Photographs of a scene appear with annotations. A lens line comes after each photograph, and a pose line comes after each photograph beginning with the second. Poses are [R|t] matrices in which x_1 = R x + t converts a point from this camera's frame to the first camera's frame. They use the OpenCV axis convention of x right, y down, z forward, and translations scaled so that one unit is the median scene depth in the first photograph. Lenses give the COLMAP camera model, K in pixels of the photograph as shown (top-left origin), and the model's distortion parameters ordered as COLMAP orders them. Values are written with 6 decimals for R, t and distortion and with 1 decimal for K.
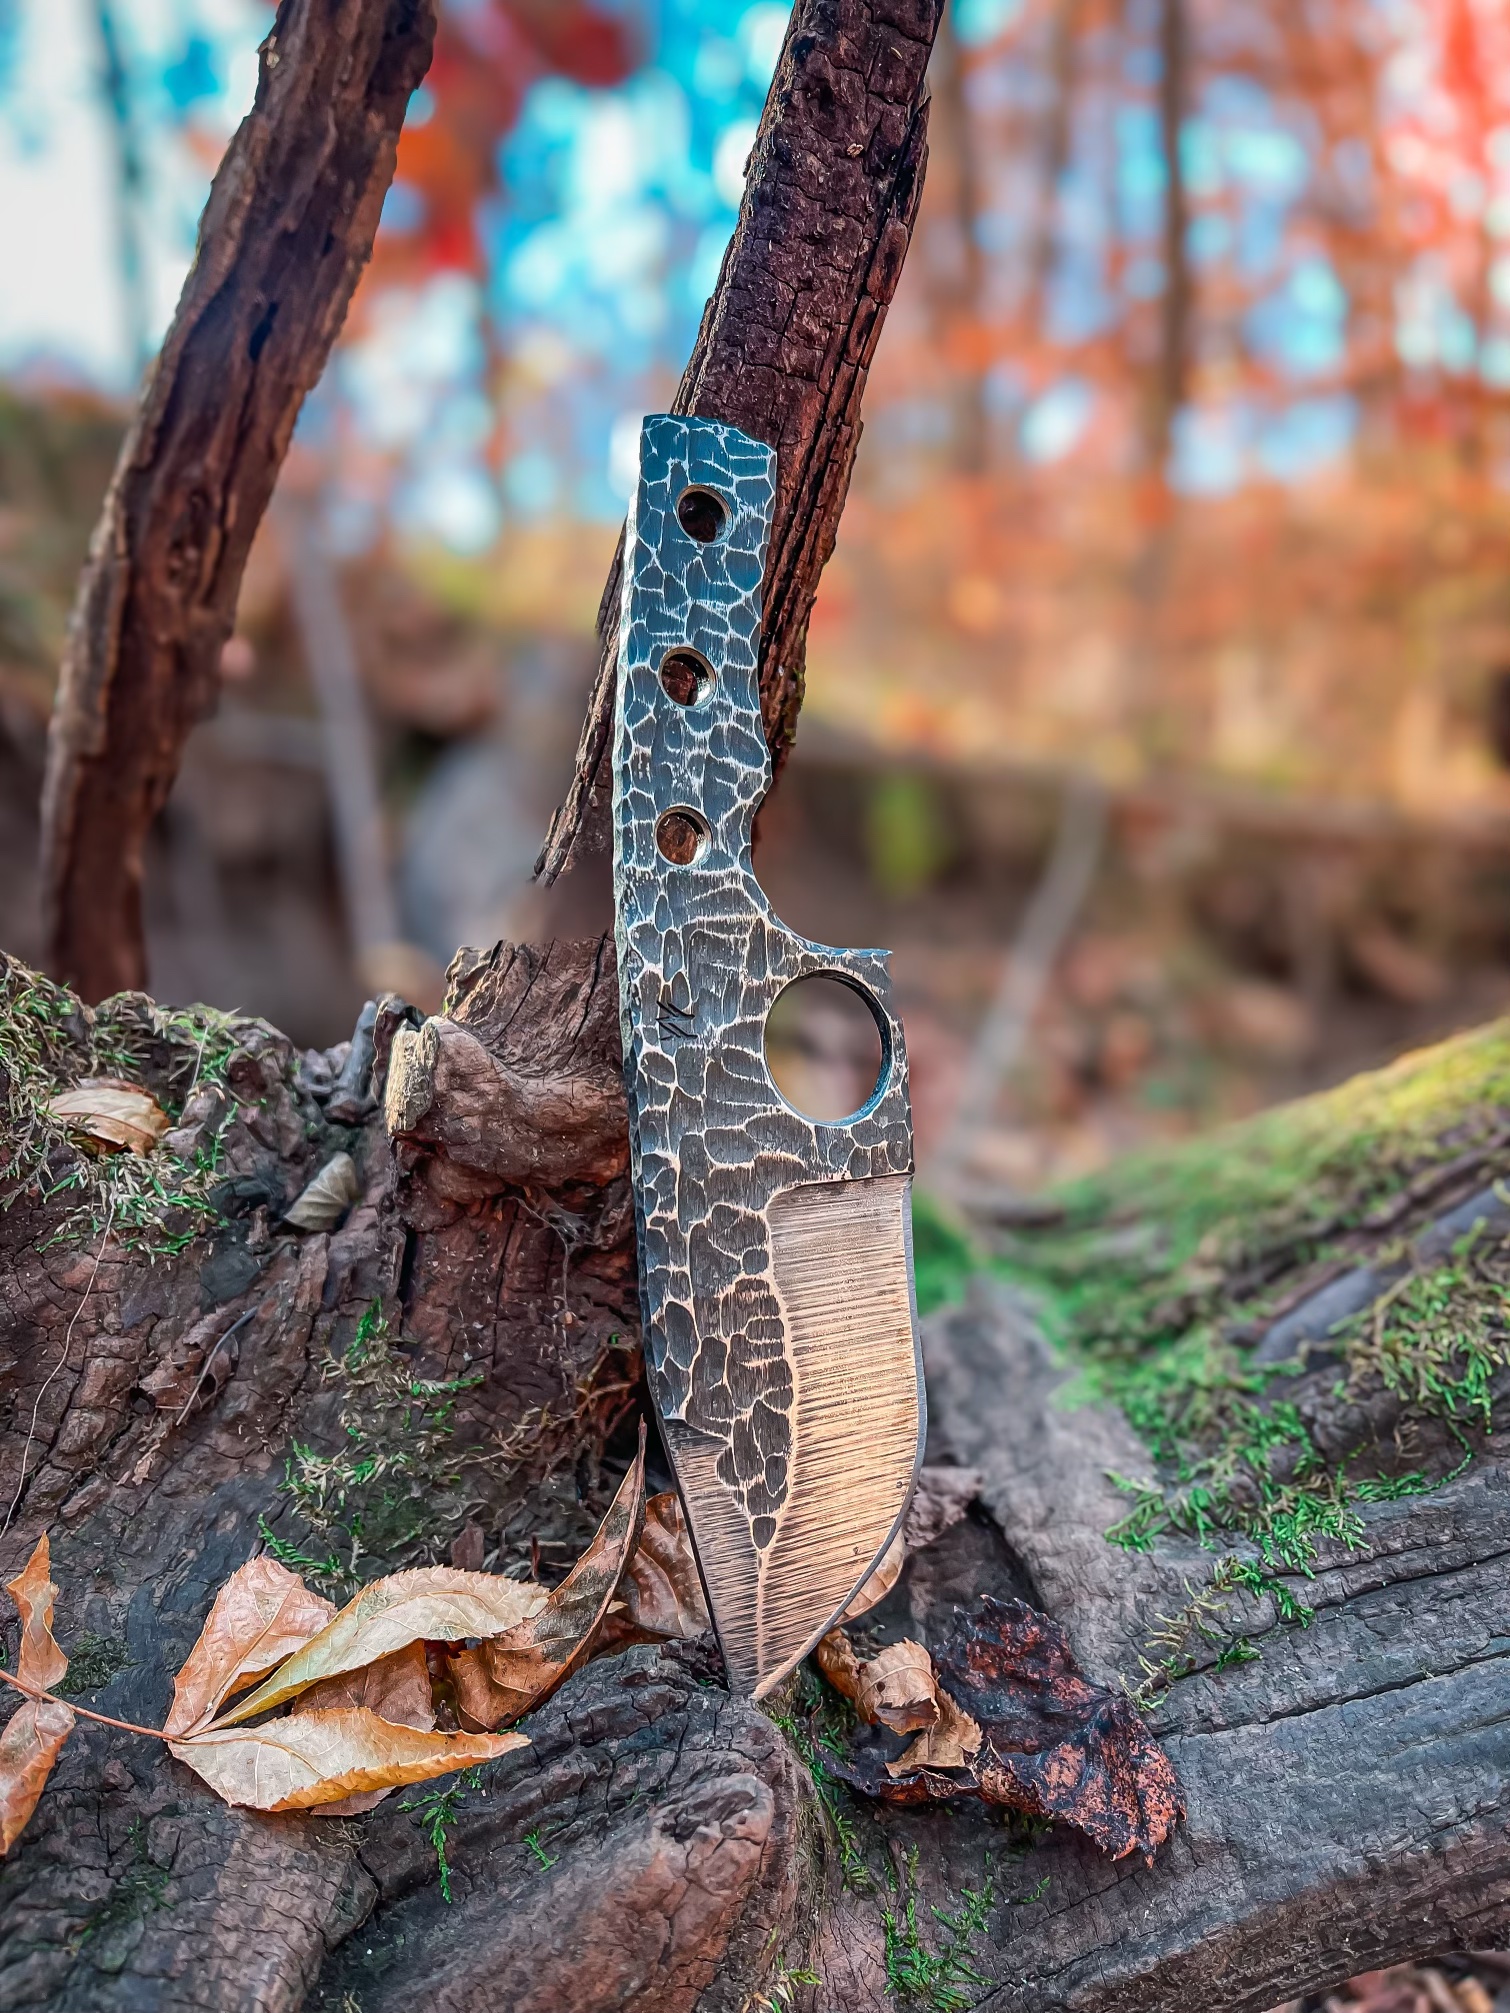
lens RADIAL K [[1577.6, 0, 771.2], [0, 1577.6, 1004.2], [0, 0, 1]] dist [0.000990, -0.041140]
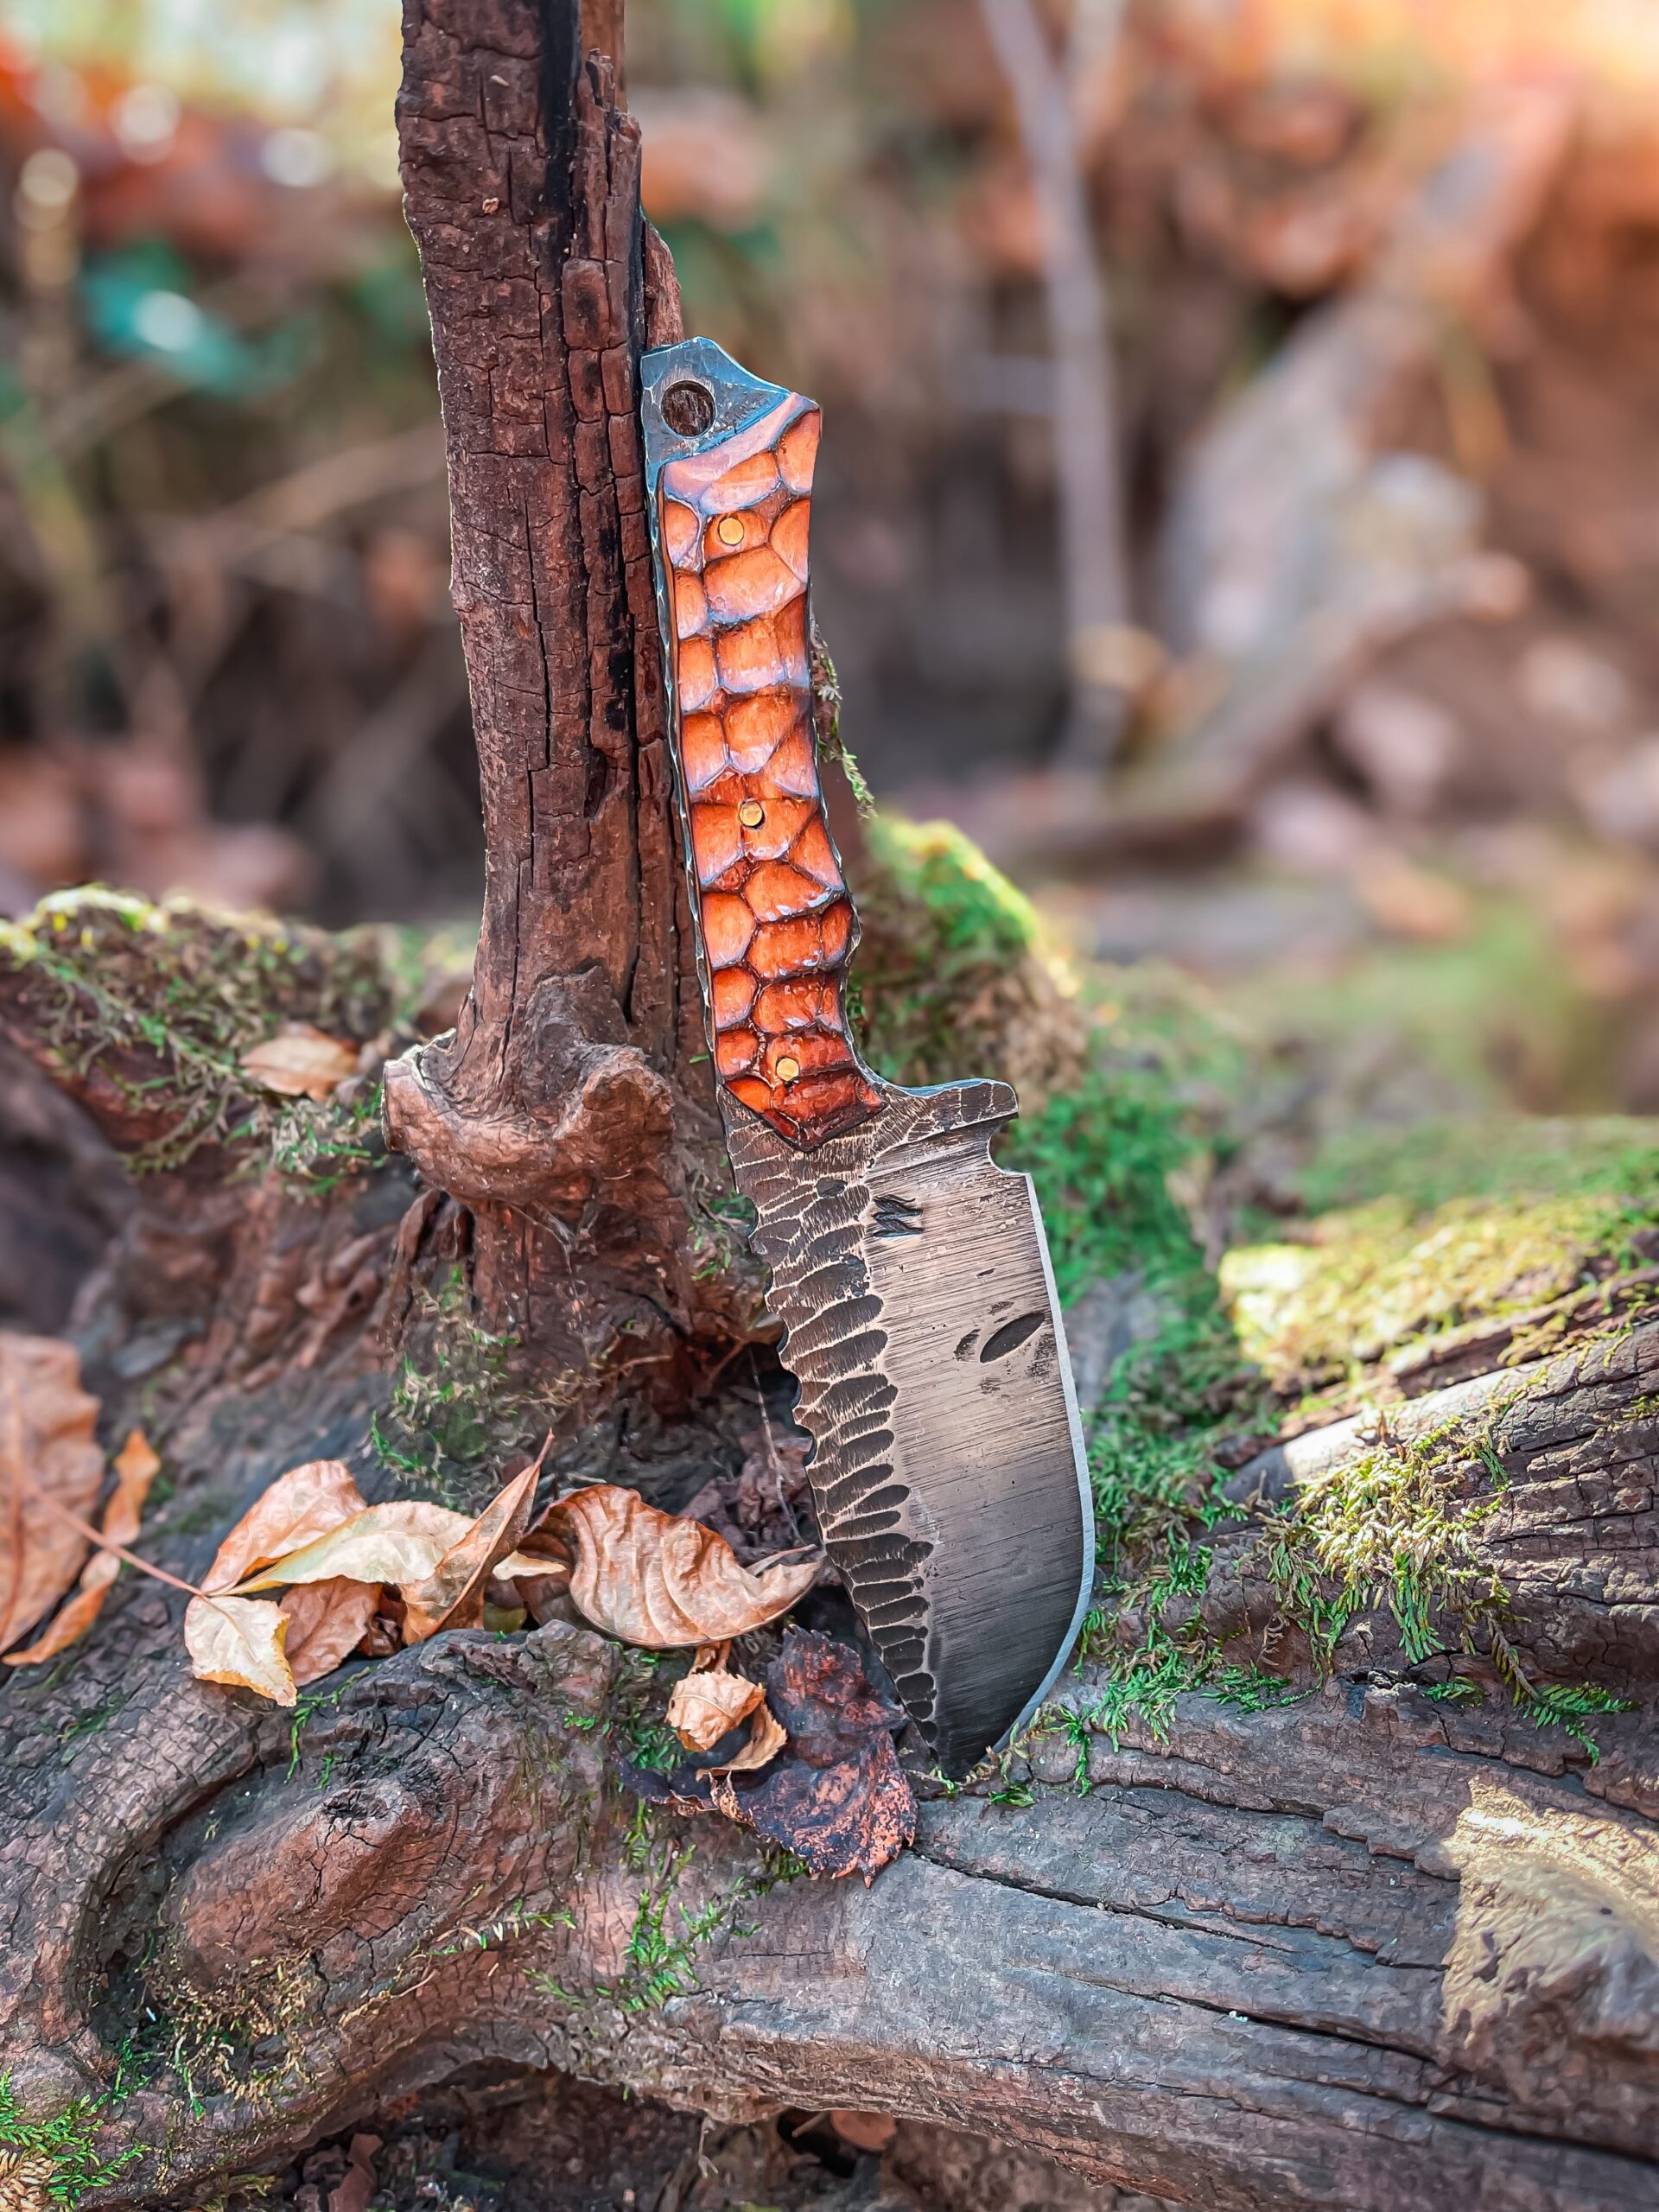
lens RADIAL K [[1733.6, 0, 843.7], [0, 1733.6, 1095.9], [0, 0, 1]] dist [0.000990, -0.041140]
pose [[0.831608, 0.136894, -0.538226, 0.678666], [0.040752, 0.951490, 0.304970, -0.311026], [0.553865, -0.275549, 0.785688, 0.200328]]
